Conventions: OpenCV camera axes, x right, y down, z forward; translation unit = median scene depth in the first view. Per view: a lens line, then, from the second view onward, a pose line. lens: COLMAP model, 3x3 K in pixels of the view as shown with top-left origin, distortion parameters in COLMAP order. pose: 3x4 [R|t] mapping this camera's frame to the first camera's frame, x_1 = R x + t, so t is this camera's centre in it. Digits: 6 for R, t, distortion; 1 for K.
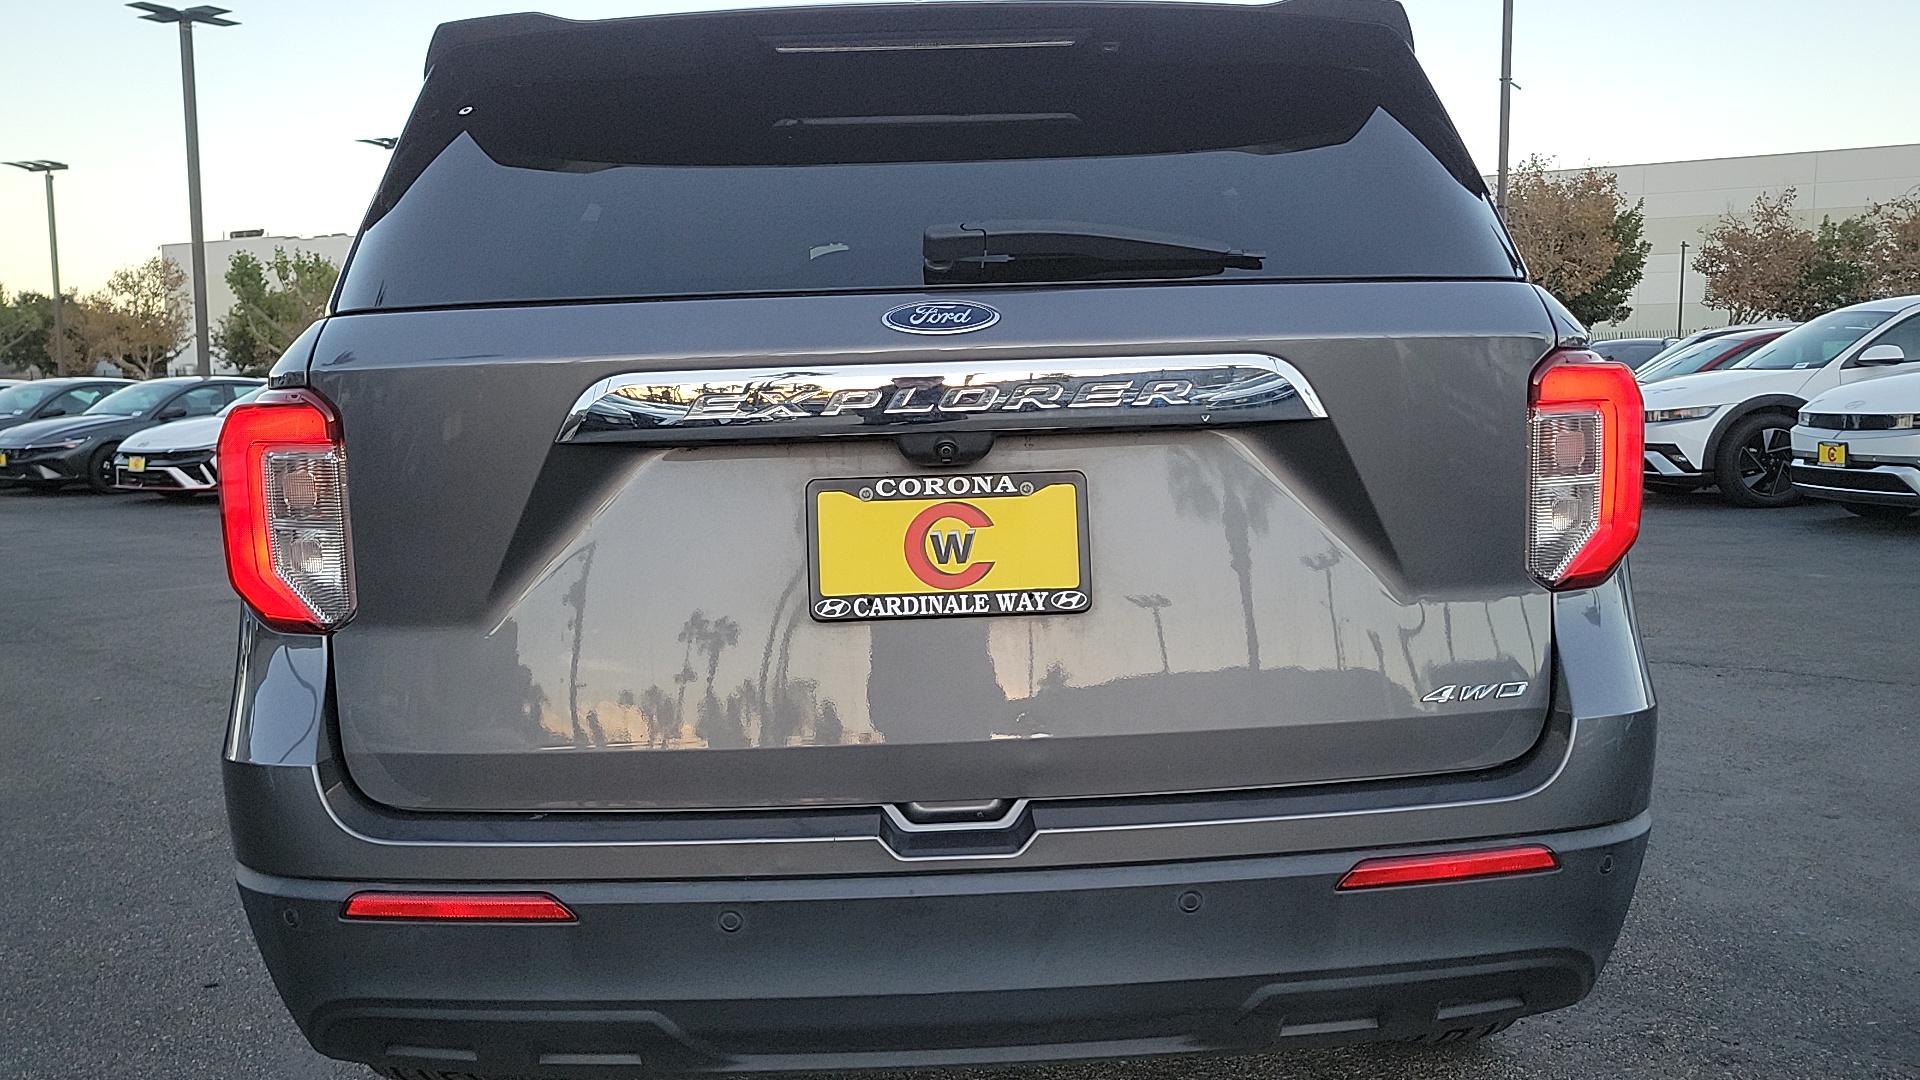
lens RADIAL K [[1663.5, 0, 968.6], [0, 1663.5, 564.7], [0, 0, 1]] dist [0.037326, -0.014329]
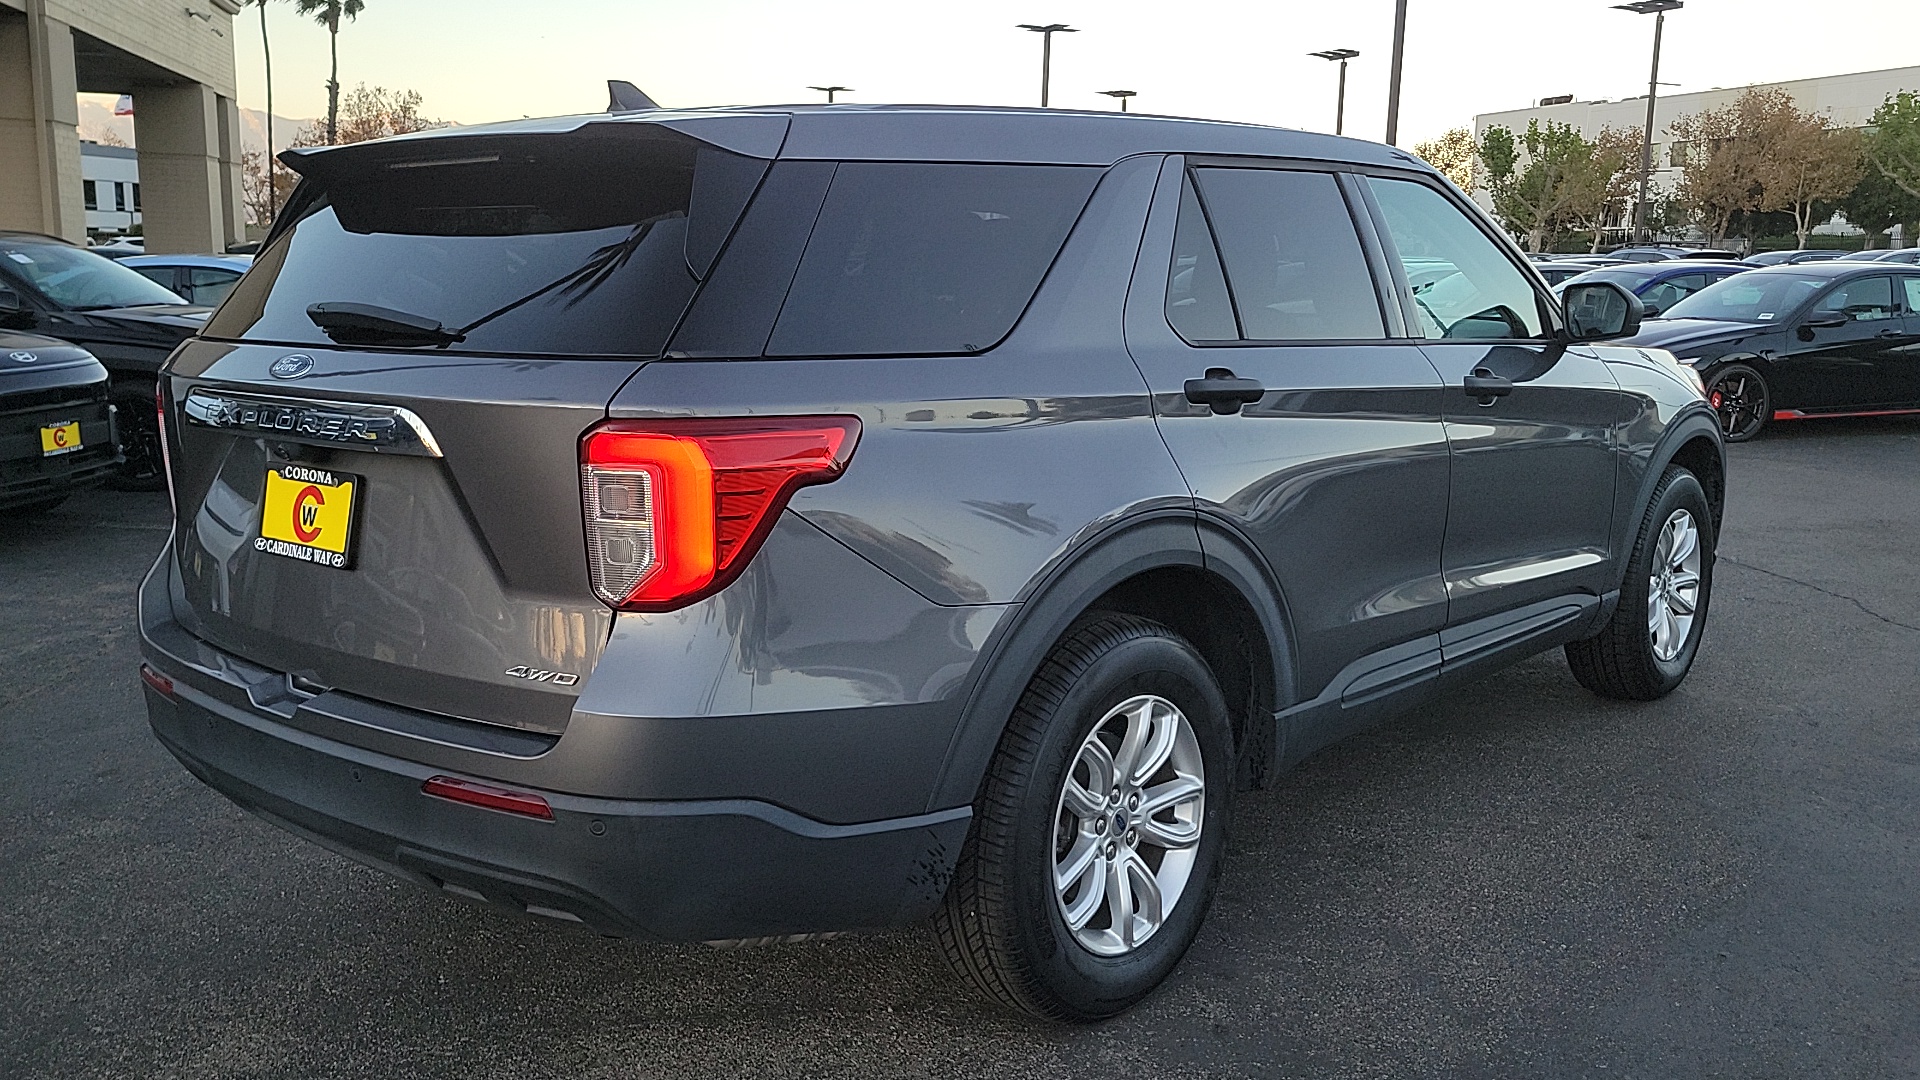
lens RADIAL K [[1662.0, 0, 960.0], [0, 1662.0, 540.0], [0, 0, 1]] dist [0.036085, -0.005803]
pose [[0.729680, 0.138163, -0.669685, 1.411896], [-0.093696, 0.990339, 0.102227, -0.194816], [0.677339, -0.011846, 0.735575, 0.259913]]
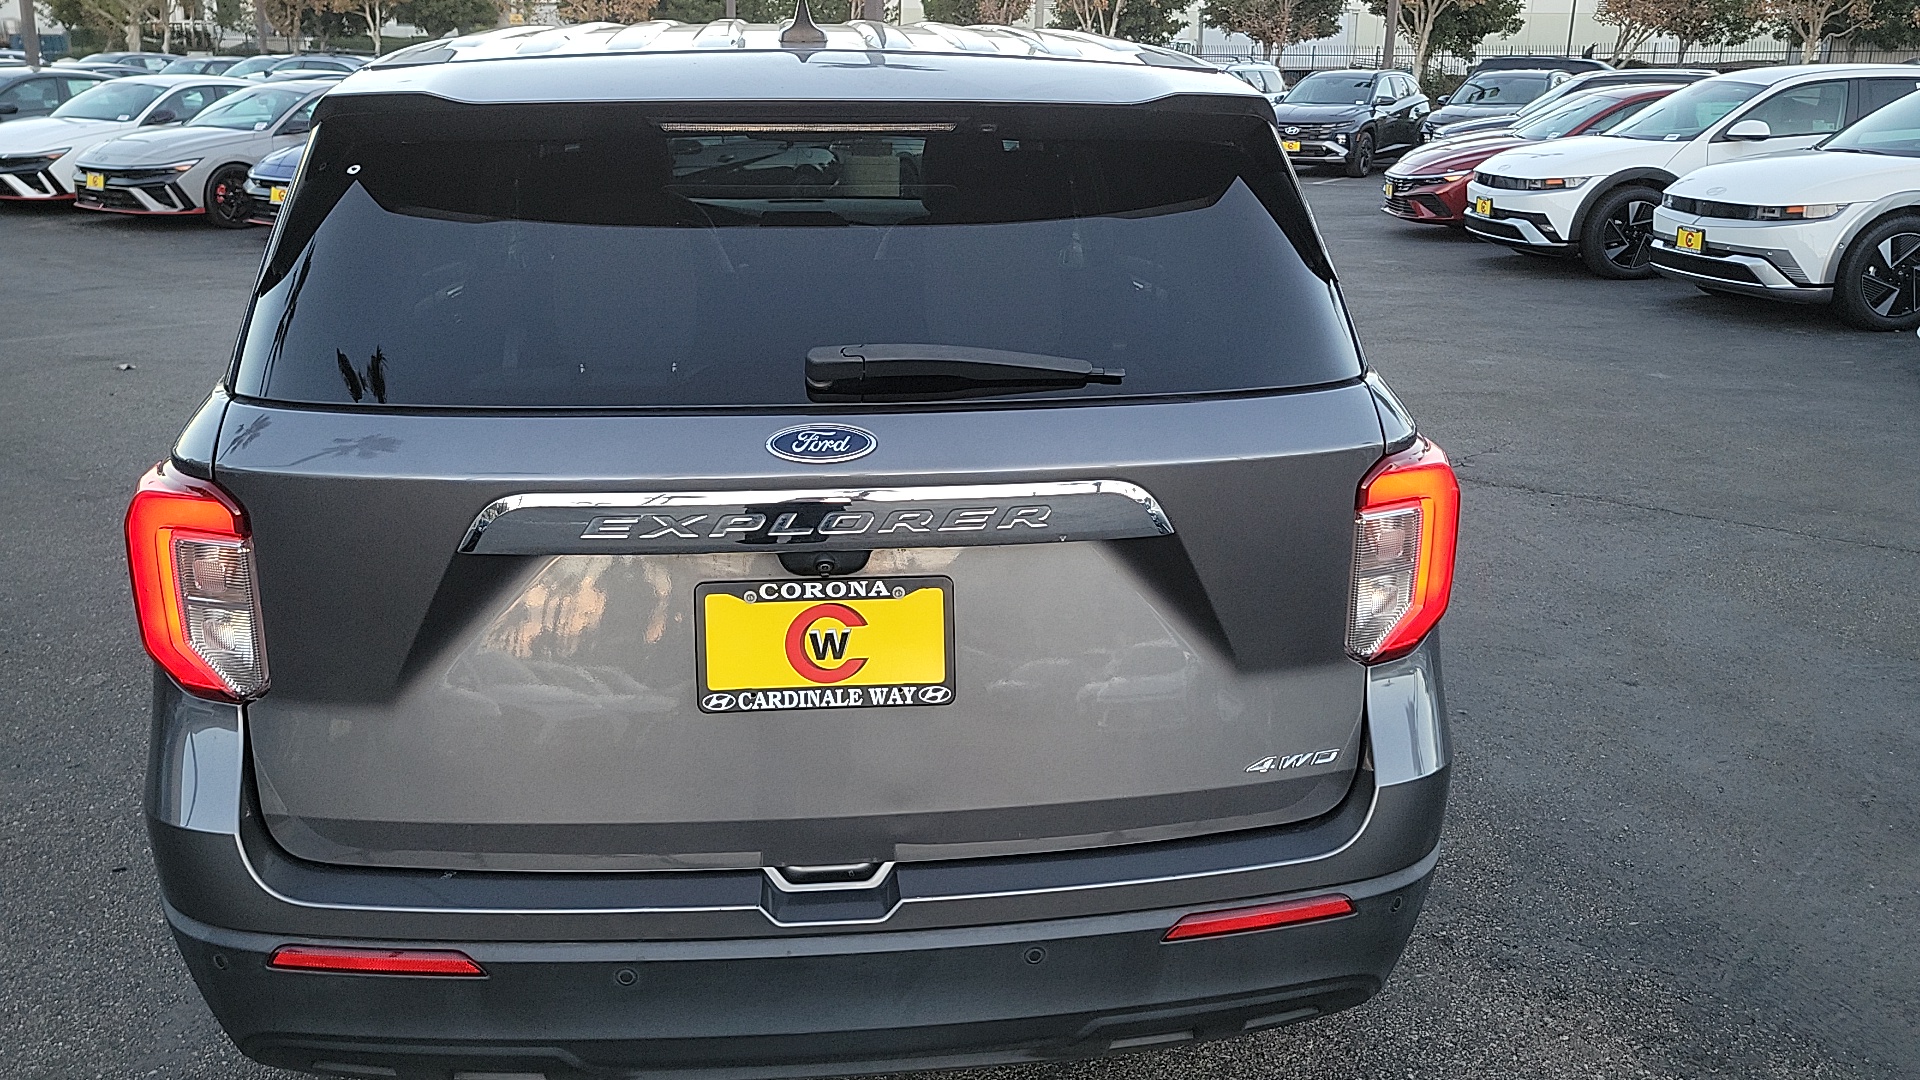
lens RADIAL K [[1662.0, 0, 960.0], [0, 1662.0, 540.0], [0, 0, 1]] dist [0.036085, -0.005803]
pose [[0.997499, 0.014424, 0.069192, -0.000731], [-0.025847, 0.985591, 0.167158, -0.252991], [-0.065784, -0.168528, 0.983499, -0.065967]]
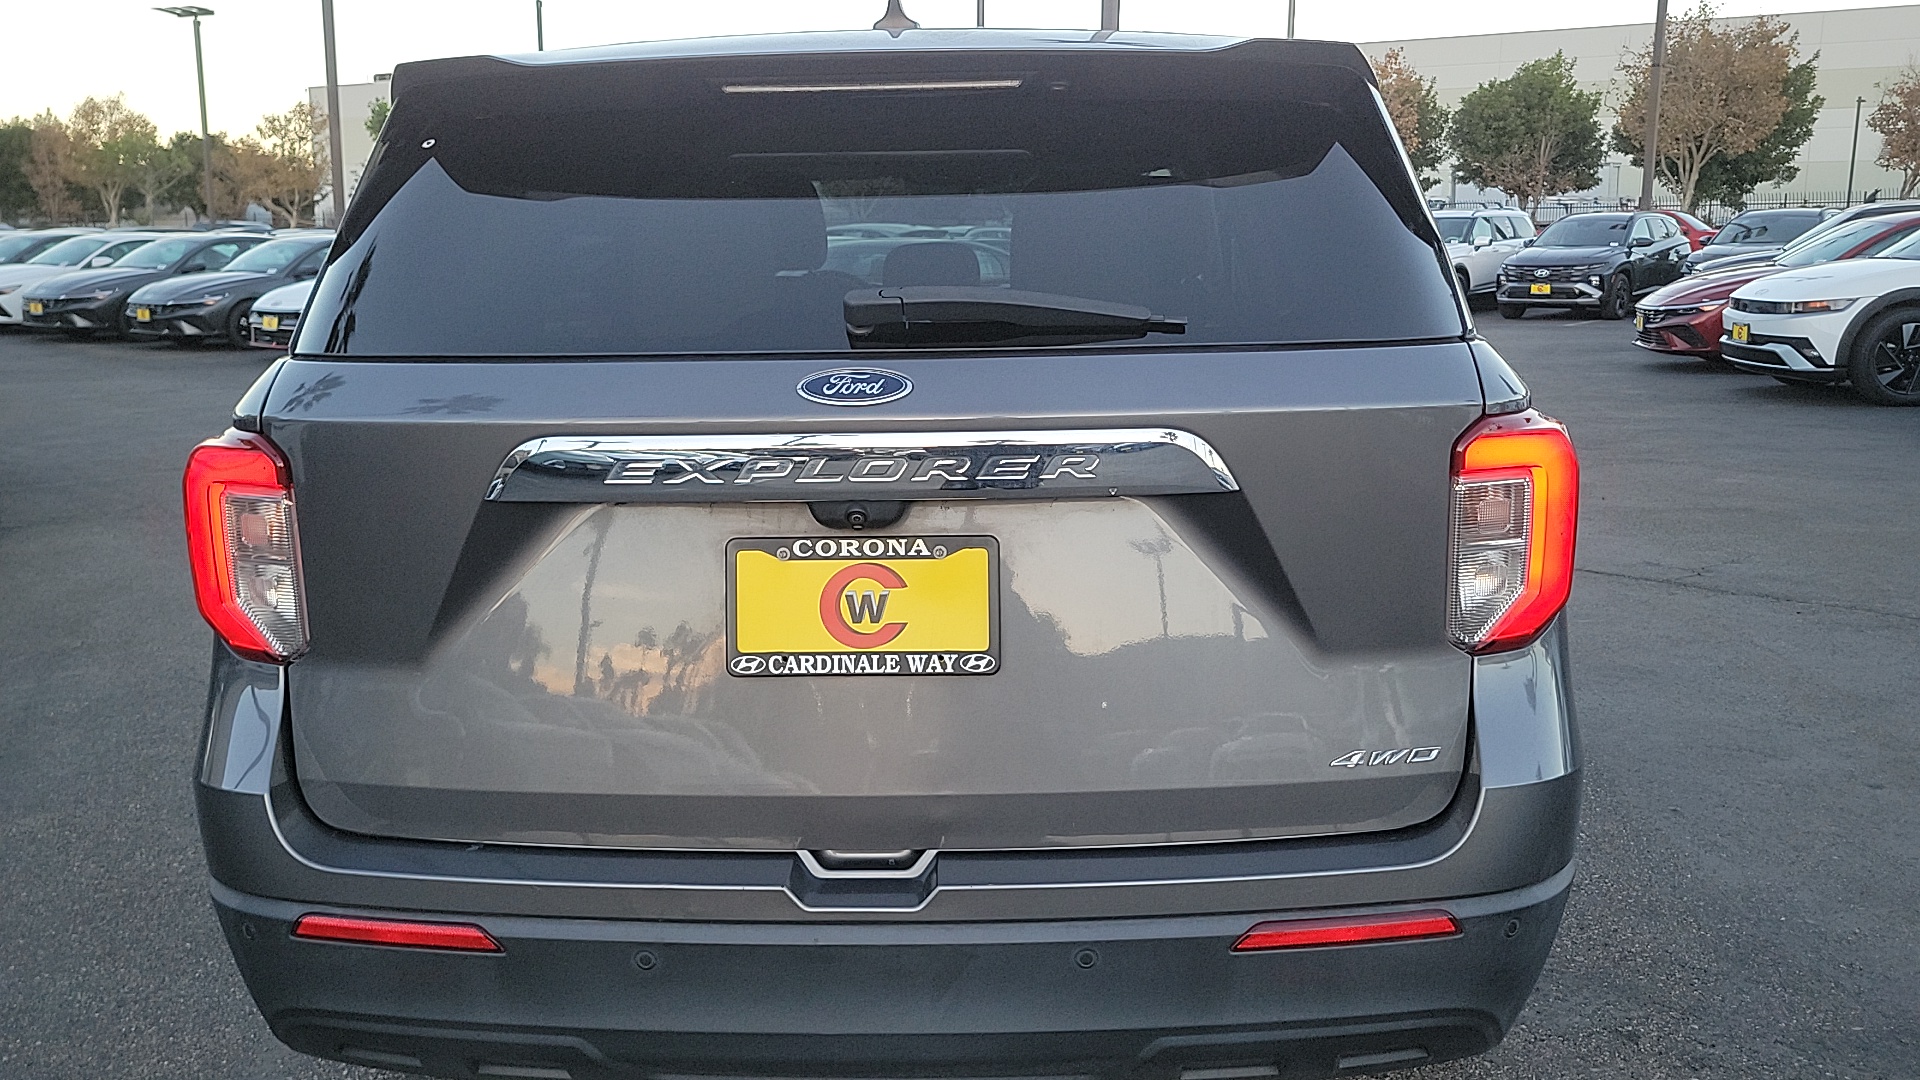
lens RADIAL K [[1665.7, 0, 981.2], [0, 1665.7, 538.2], [0, 0, 1]] dist [0.036386, -0.010918]
pose [[0.997256, 0.026241, -0.069225, 0.125874], [-0.021112, 0.997049, 0.073807, -0.125354], [0.070957, -0.072143, 0.994867, -0.014145]]
